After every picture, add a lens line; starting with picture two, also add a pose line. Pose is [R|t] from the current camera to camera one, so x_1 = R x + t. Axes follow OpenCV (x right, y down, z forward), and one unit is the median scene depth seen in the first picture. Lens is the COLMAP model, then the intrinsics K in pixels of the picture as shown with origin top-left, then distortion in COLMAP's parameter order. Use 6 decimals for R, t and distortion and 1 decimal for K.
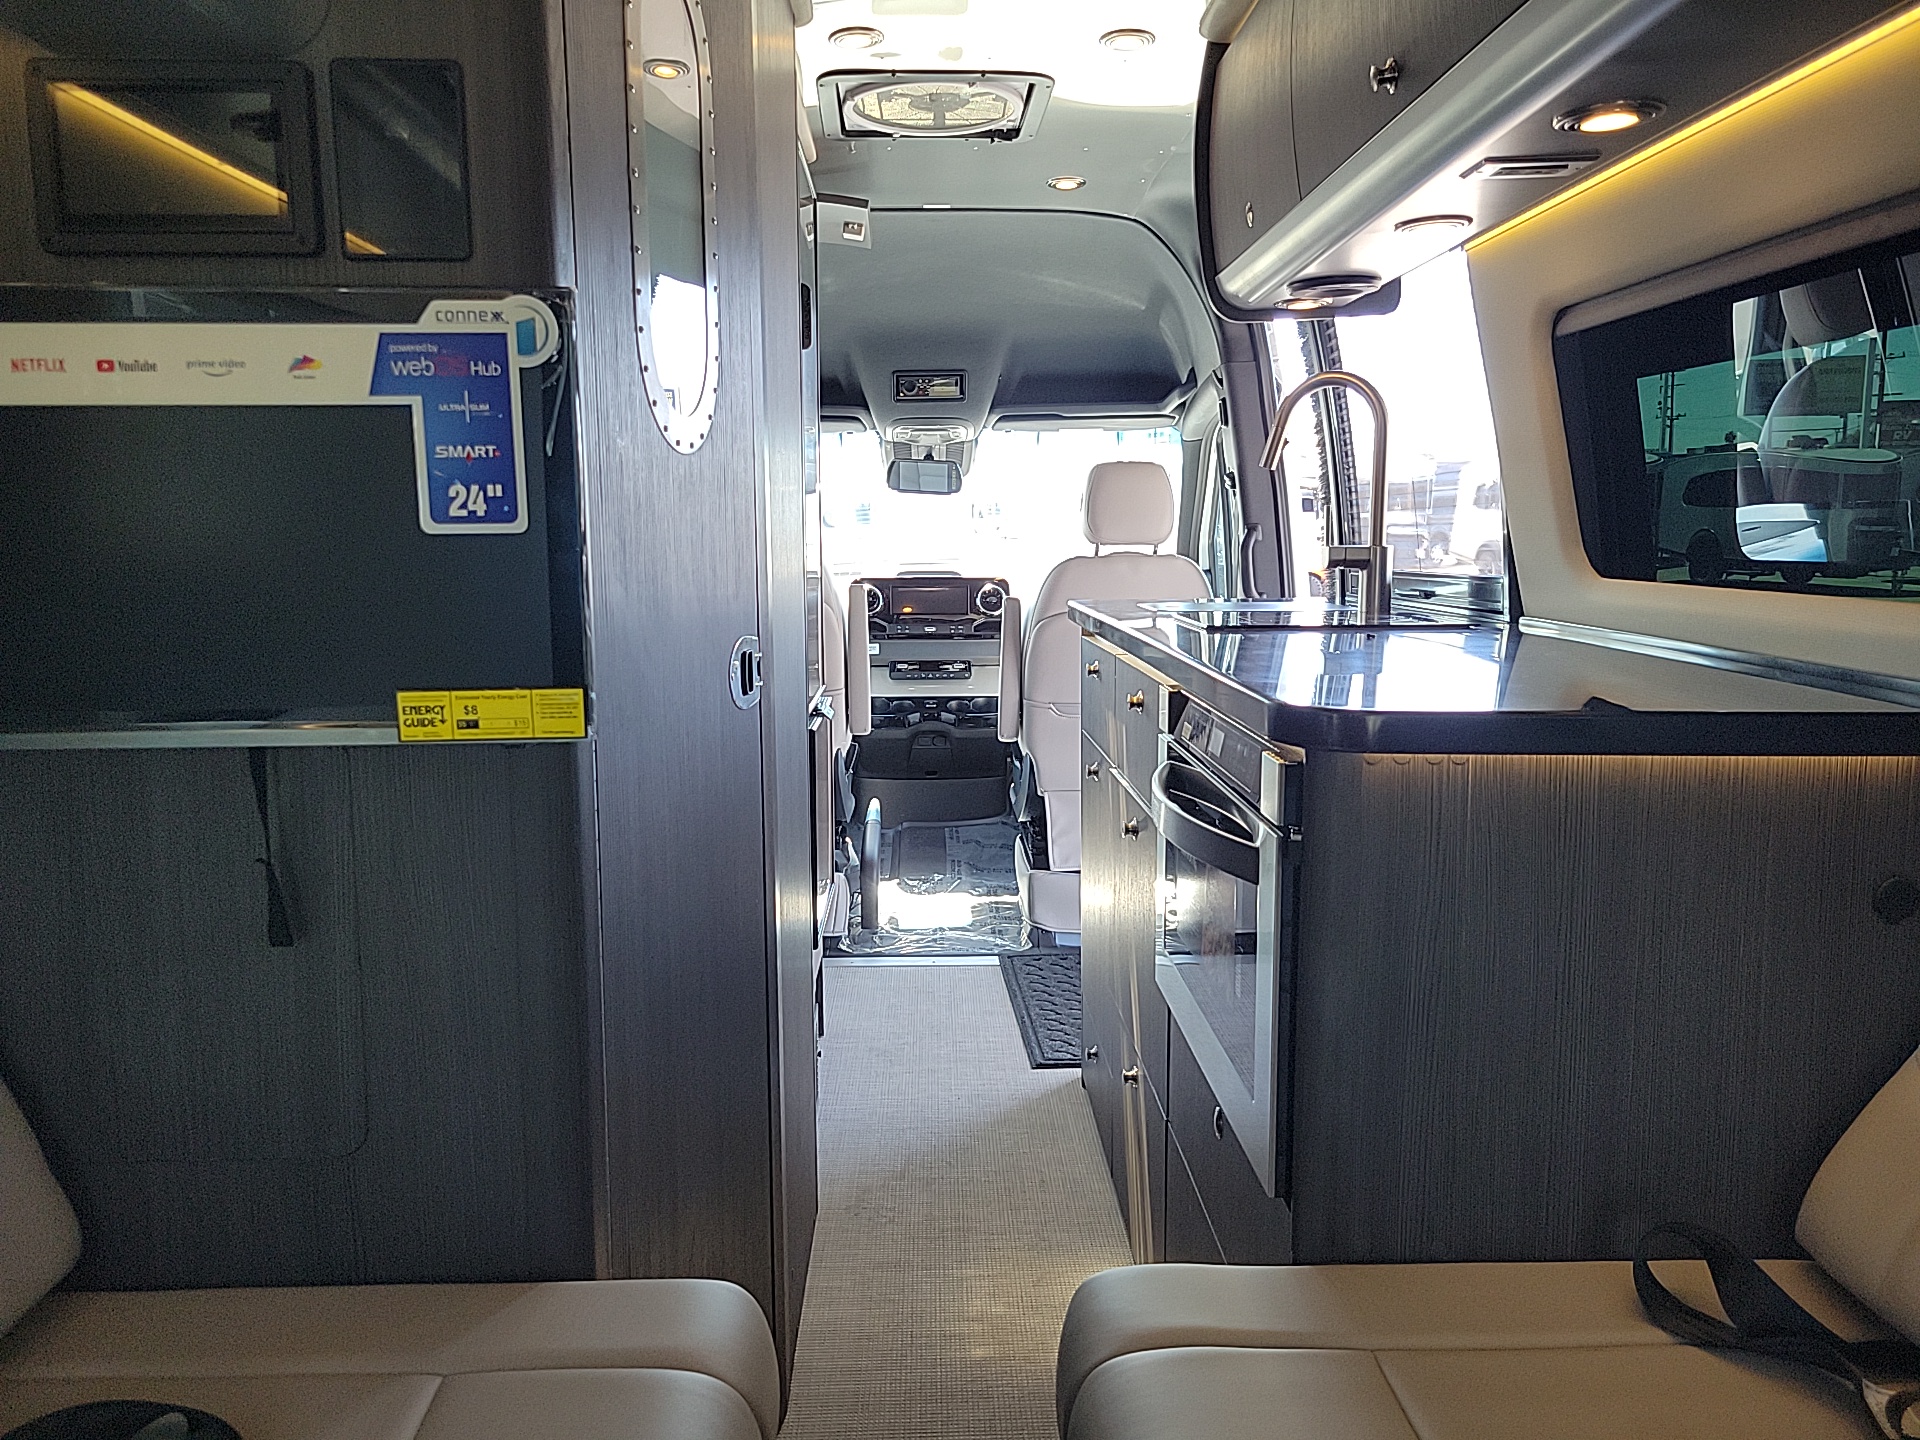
lens RADIAL K [[1454.3, 0, 948.3], [0, 1454.3, 721.1], [0, 0, 1]] dist [0.029011, -0.018483]
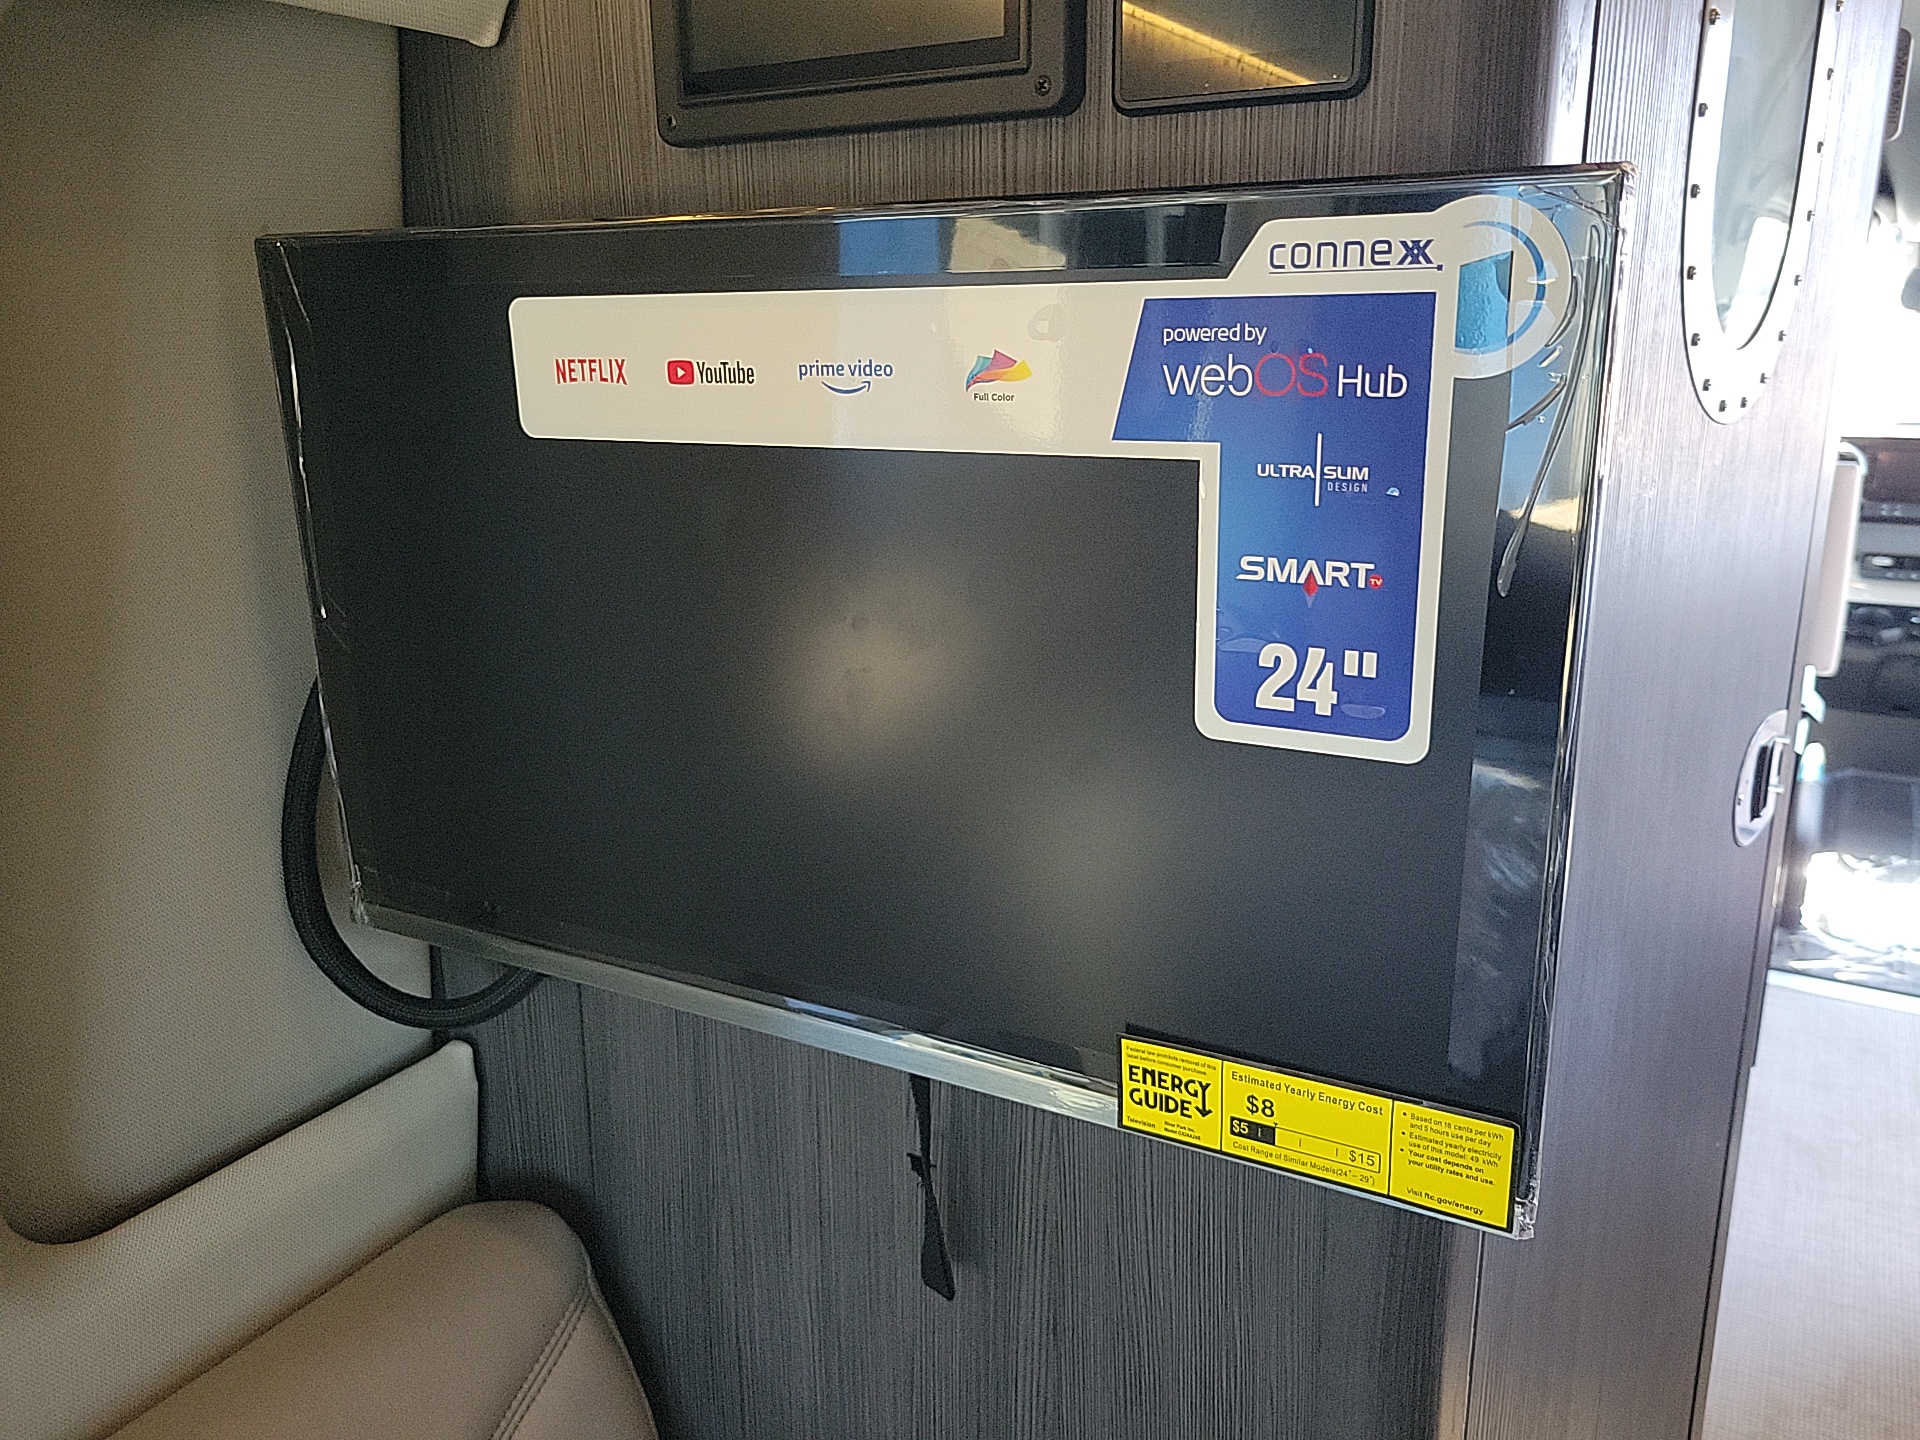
lens RADIAL K [[1454.3, 0, 948.3], [0, 1454.3, 721.1], [0, 0, 1]] dist [0.029011, -0.018483]
pose [[0.849796, 0.134804, -0.509583, -0.192554], [-0.061530, 0.985505, 0.158094, -0.202431], [0.523509, -0.102993, 0.845773, 0.569297]]
